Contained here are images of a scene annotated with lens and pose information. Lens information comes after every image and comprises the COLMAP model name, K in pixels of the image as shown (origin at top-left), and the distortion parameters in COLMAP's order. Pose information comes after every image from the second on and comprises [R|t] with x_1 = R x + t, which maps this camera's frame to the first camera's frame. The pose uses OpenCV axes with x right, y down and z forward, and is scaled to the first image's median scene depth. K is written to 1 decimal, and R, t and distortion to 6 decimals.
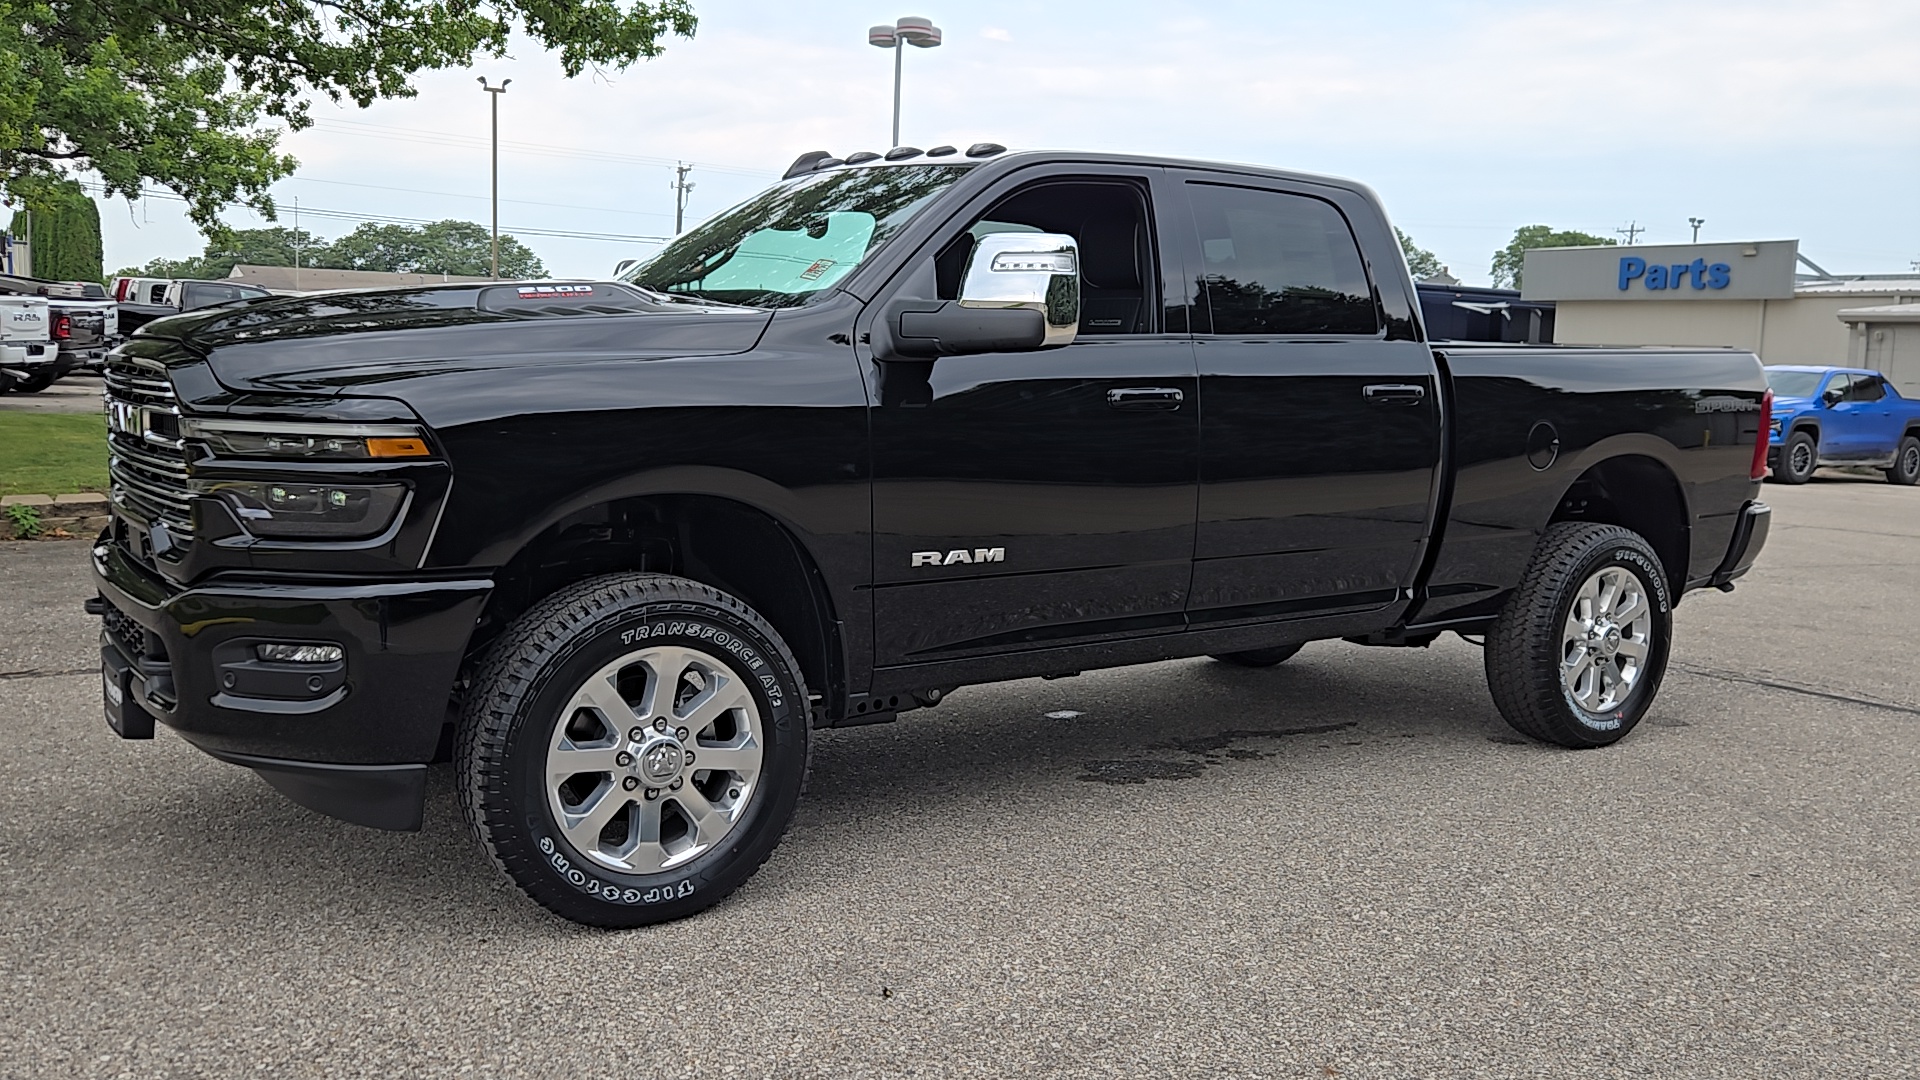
lens RADIAL K [[1590.7, 0, 951.0], [0, 1590.7, 539.8], [0, 0, 1]] dist [0.010693, -0.003208]
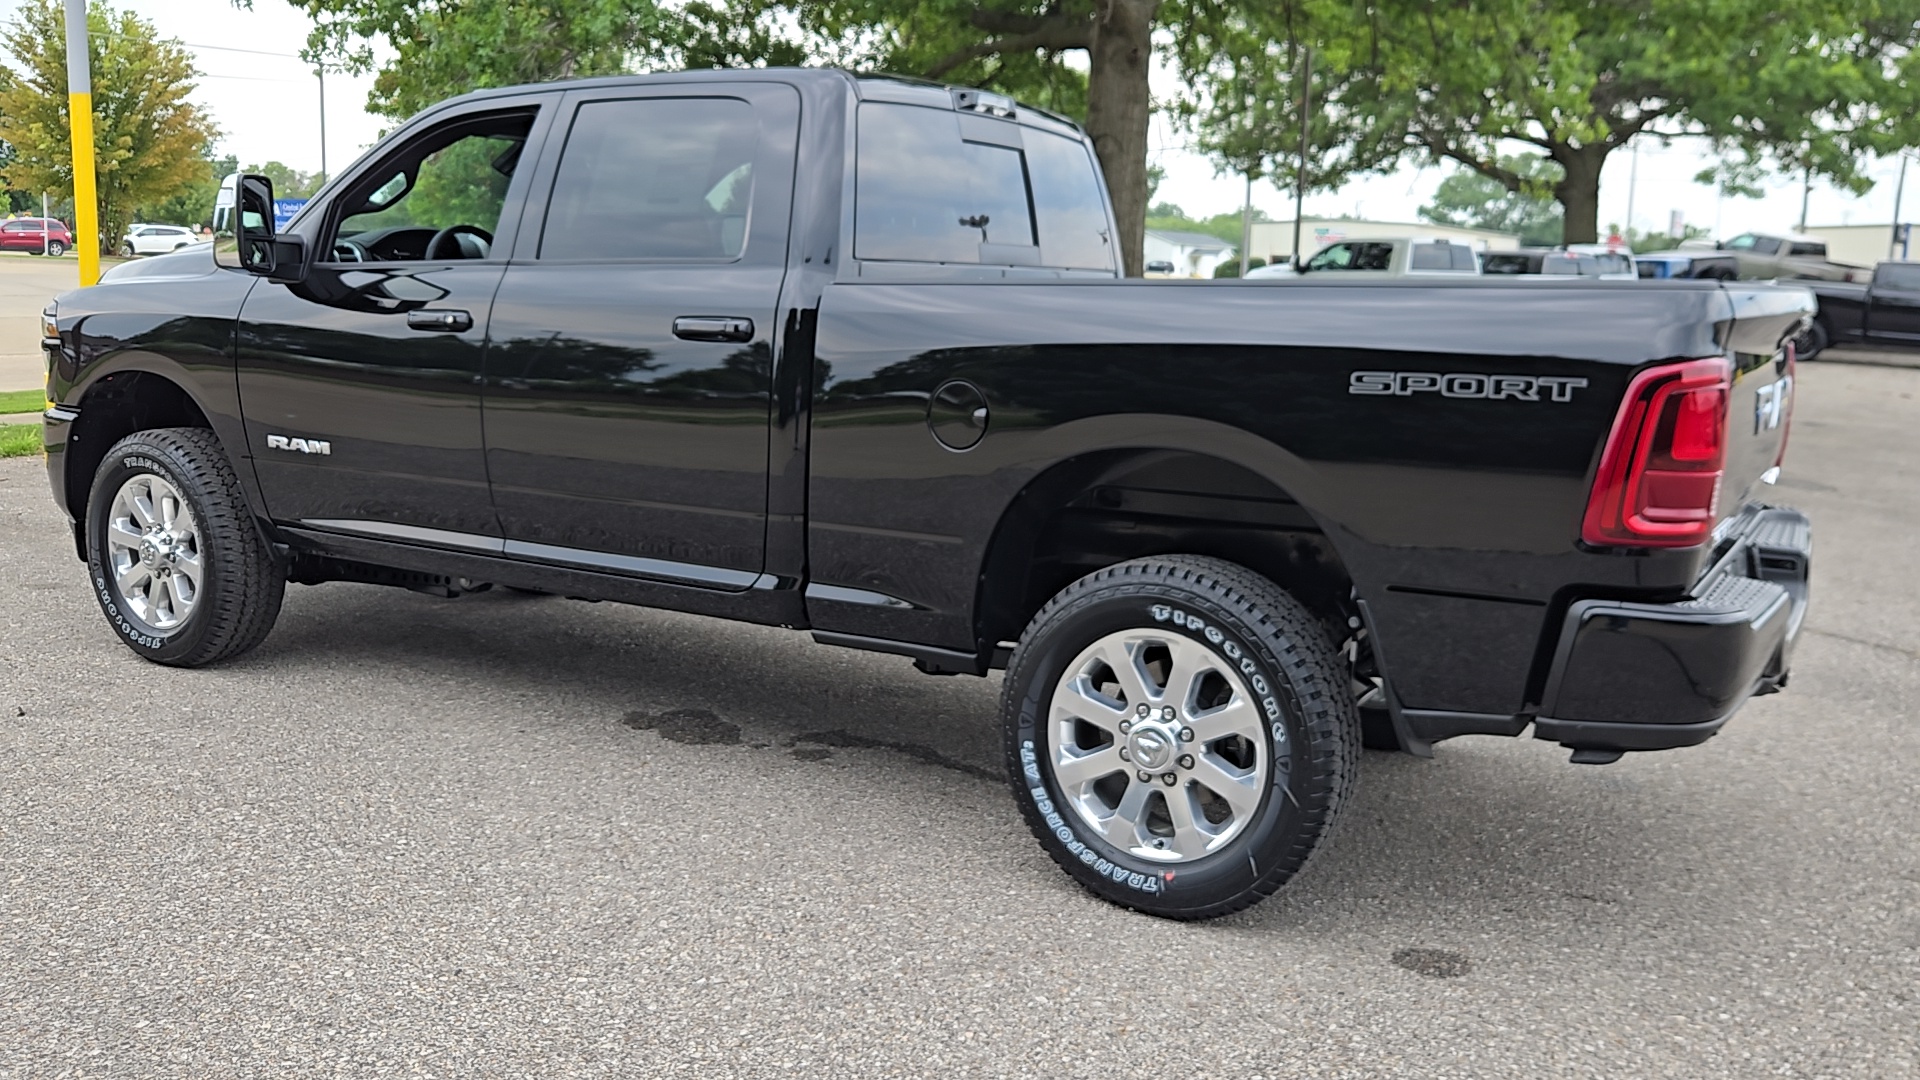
lens RADIAL K [[1607.8, 0, 960.0], [0, 1607.8, 540.0], [0, 0, 1]] dist [0.001447, 0.000637]
pose [[0.414168, 0.130162, -0.900845, 1.225447], [-0.127337, 0.988275, 0.084251, -0.078274], [0.901249, 0.079816, 0.425887, 0.861683]]
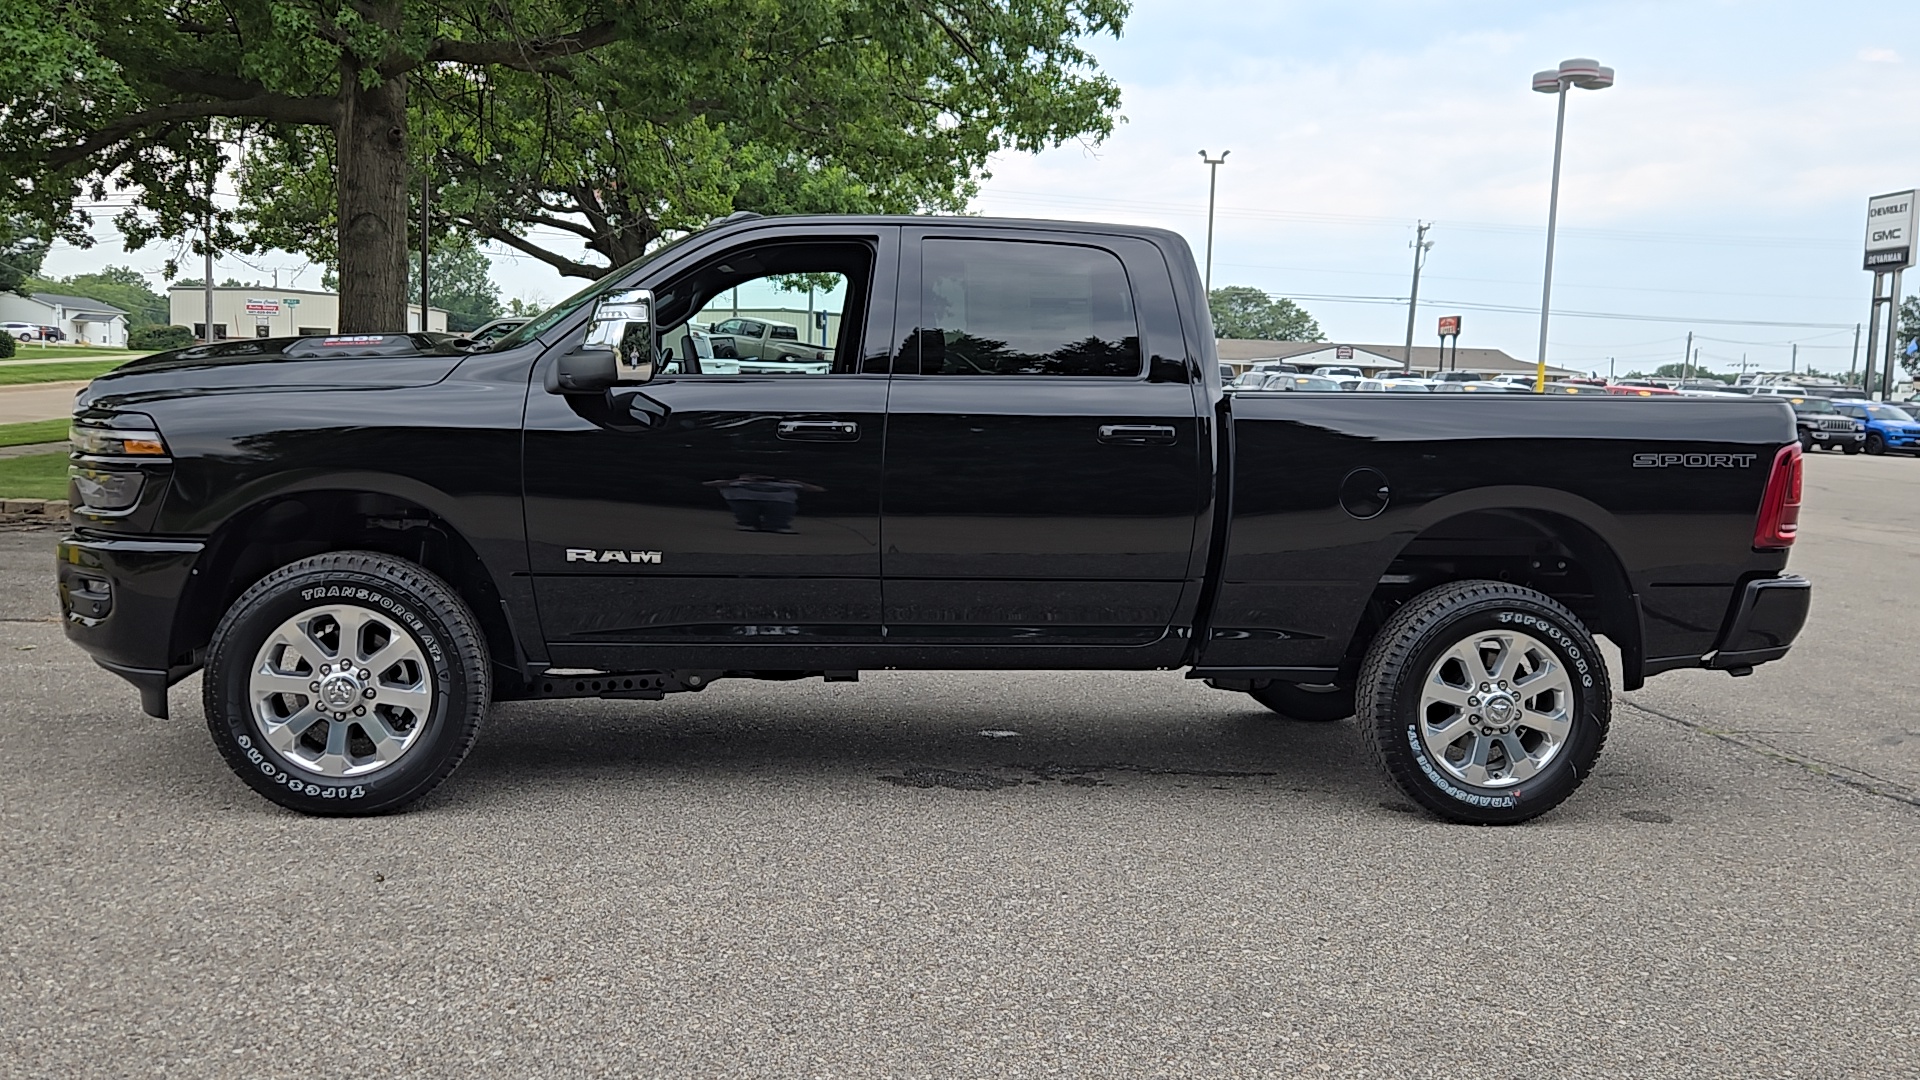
lens RADIAL K [[1590.7, 0, 951.0], [0, 1590.7, 539.8], [0, 0, 1]] dist [0.010693, -0.003208]
pose [[0.885084, 0.046224, -0.463130, 0.724248], [-0.063877, 0.997704, -0.022498, 0.008296], [0.461026, 0.049496, 0.886005, 0.043571]]
